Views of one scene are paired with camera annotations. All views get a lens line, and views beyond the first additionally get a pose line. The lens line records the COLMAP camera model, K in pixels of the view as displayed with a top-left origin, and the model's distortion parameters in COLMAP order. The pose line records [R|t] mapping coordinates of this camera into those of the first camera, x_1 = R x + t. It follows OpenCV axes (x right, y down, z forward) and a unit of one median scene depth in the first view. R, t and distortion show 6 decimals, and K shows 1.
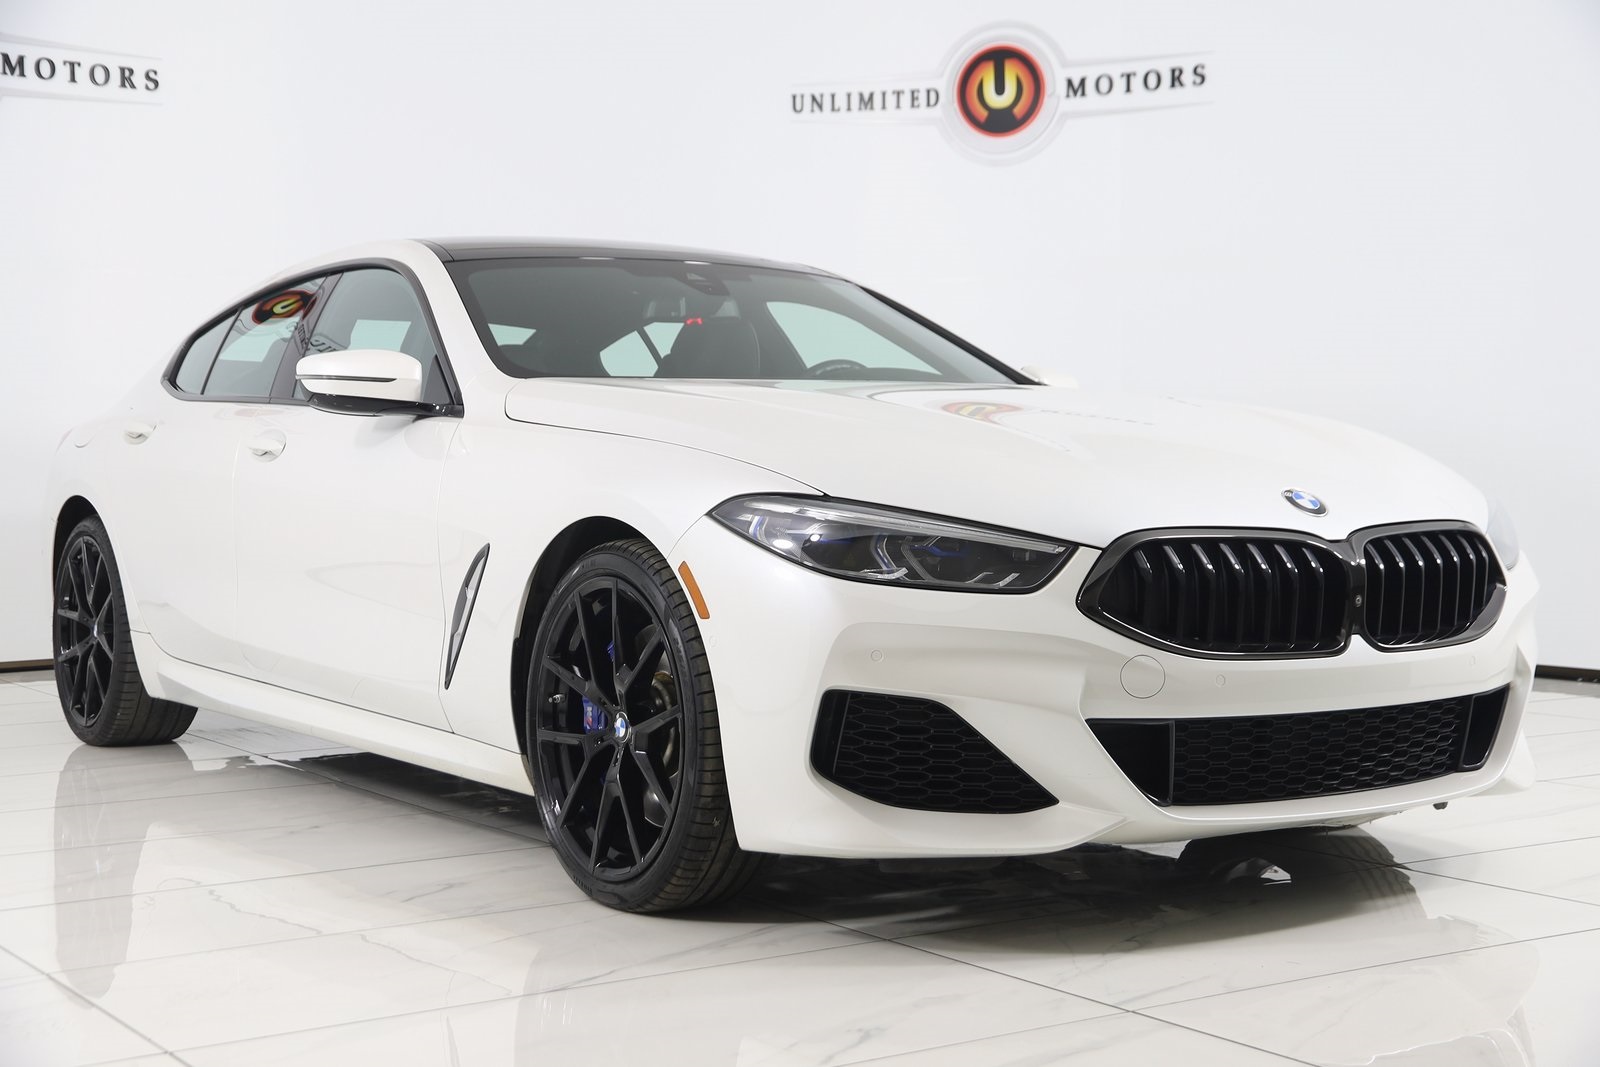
lens RADIAL K [[2155.4, 0, 786.6], [0, 2155.4, 540.2], [0, 0, 1]] dist [0.059771, 0.000000]
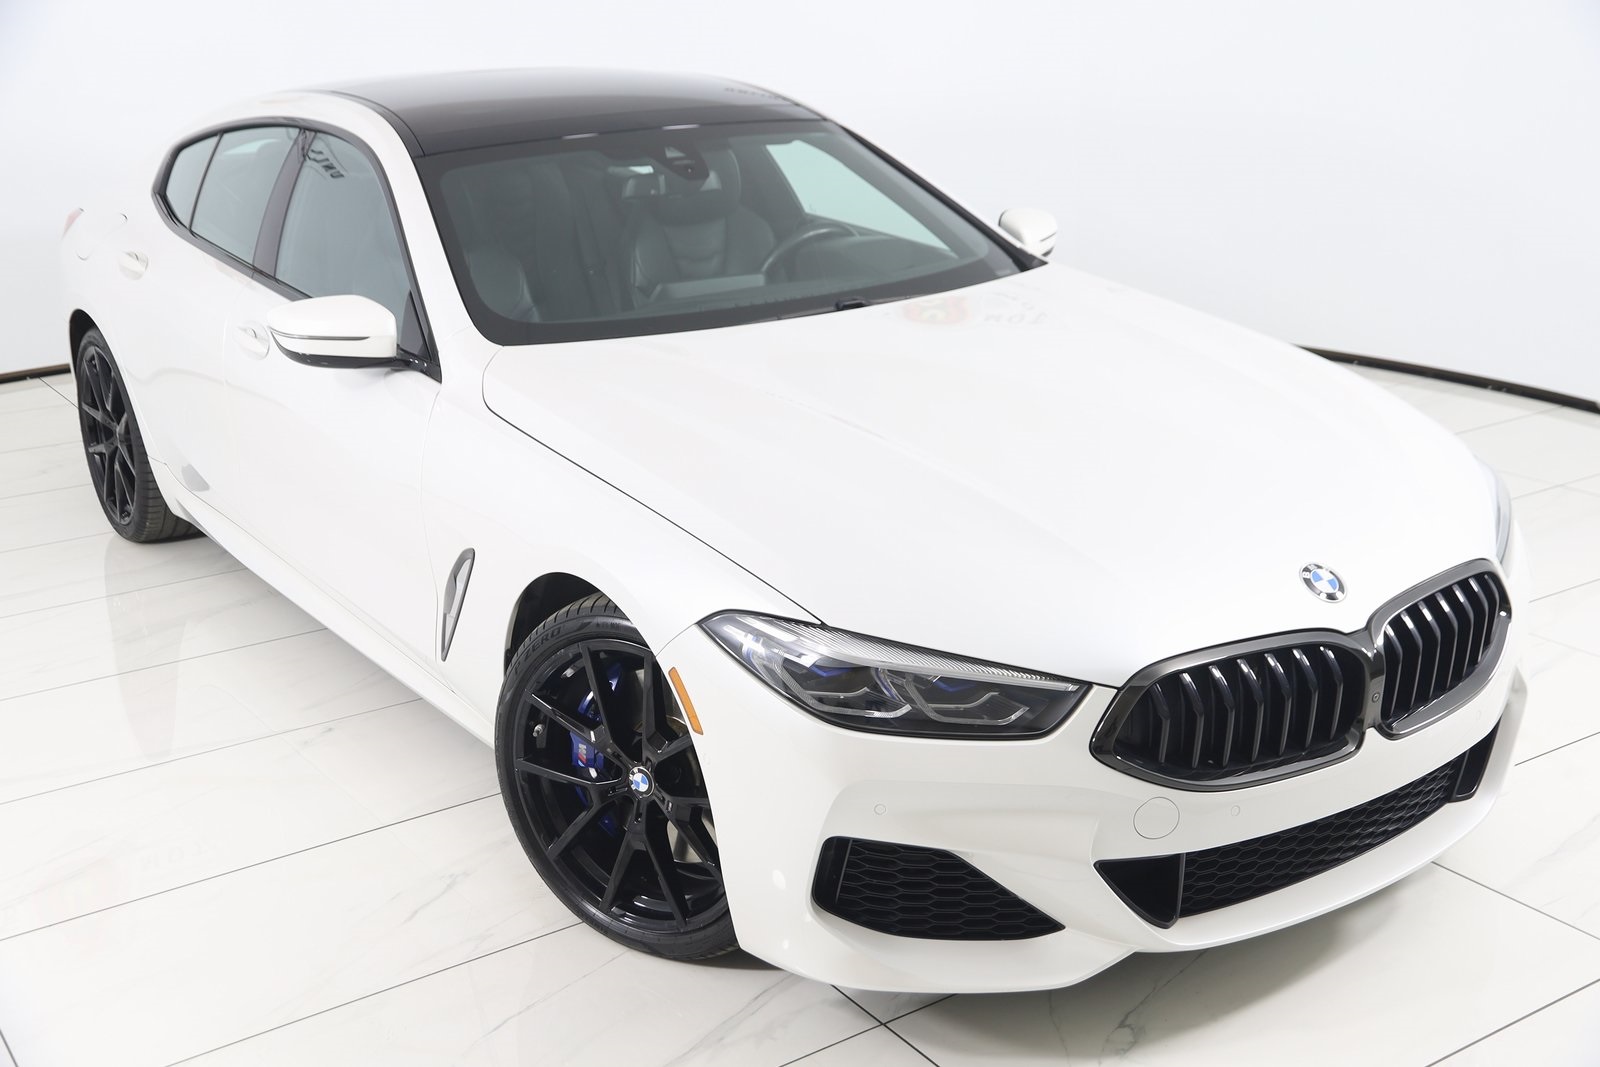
lens RADIAL K [[1774.2, 0, 799.5], [0, 1774.2, 538.1], [0, 0, 1]] dist [0.049804, 0.000000]
pose [[0.999603, -0.022718, 0.016662, -0.003533], [0.017343, 0.962265, 0.271559, -0.232167], [-0.022202, -0.271162, 0.962277, 0.231943]]
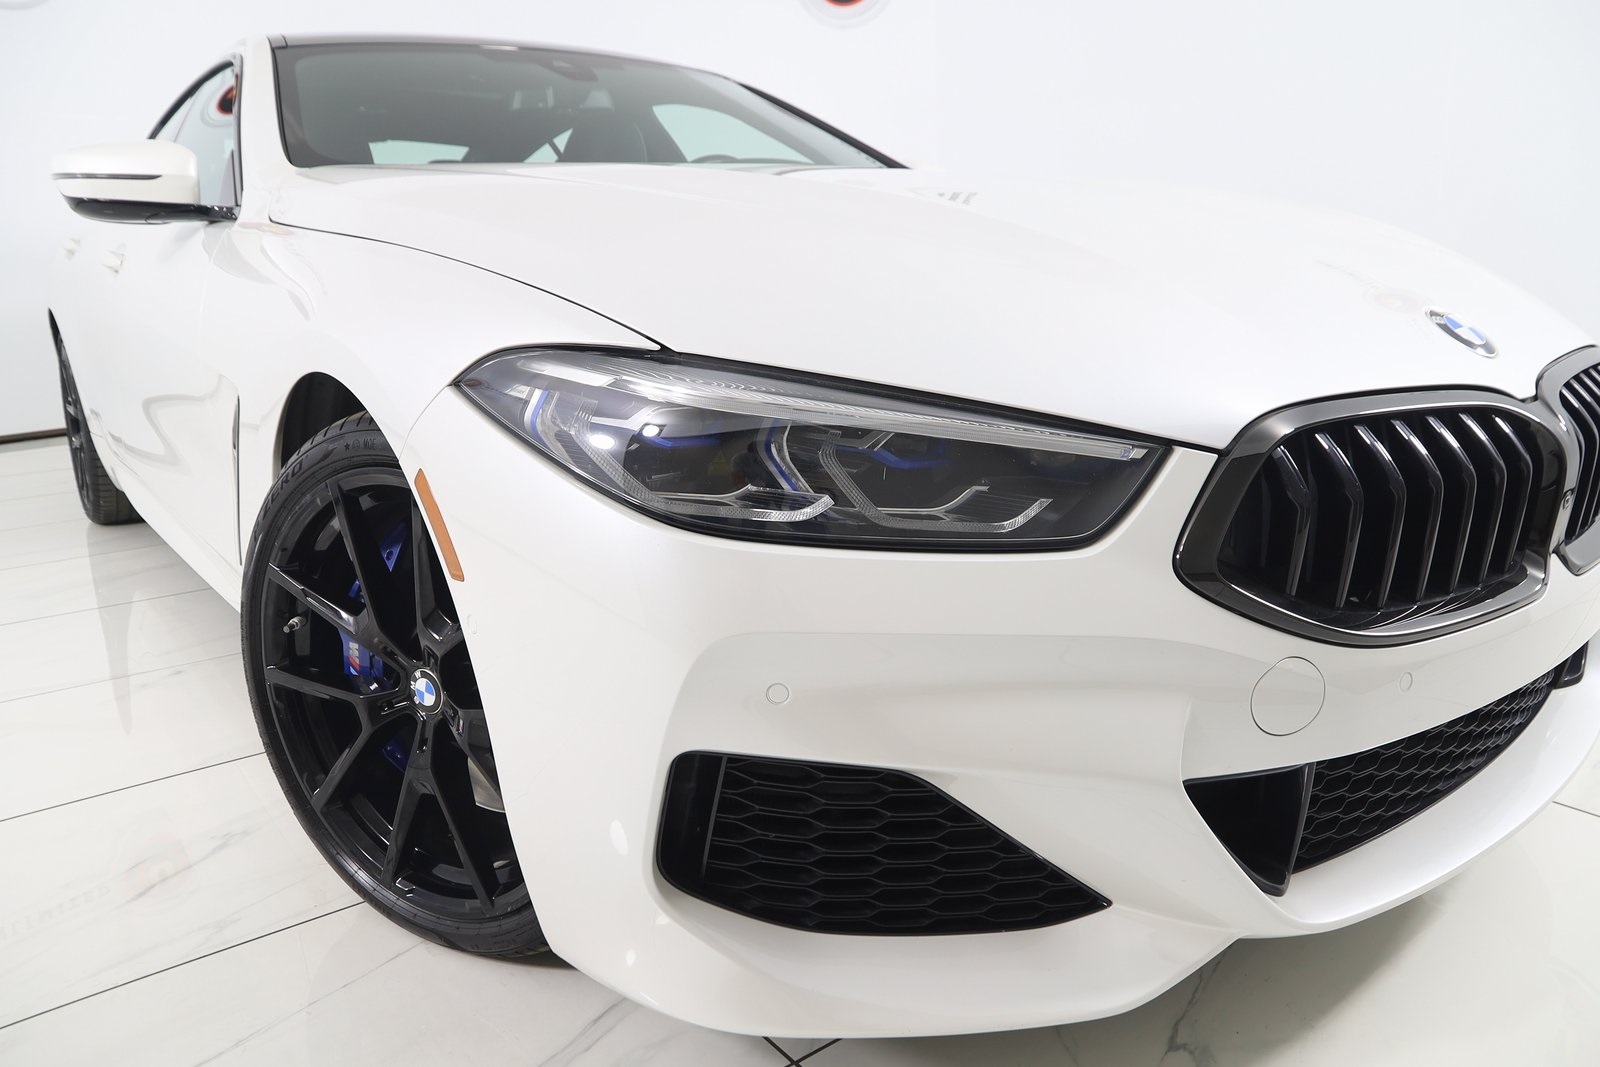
lens RADIAL K [[1128.5, 0, 807.7], [0, 1128.5, 526.8], [0, 0, 1]] dist [-0.065640, 0.012264]
pose [[0.996164, -0.038540, 0.078560, 0.025308], [0.021603, 0.978311, 0.206010, -0.029340], [-0.084796, -0.203523, 0.975391, 0.638796]]
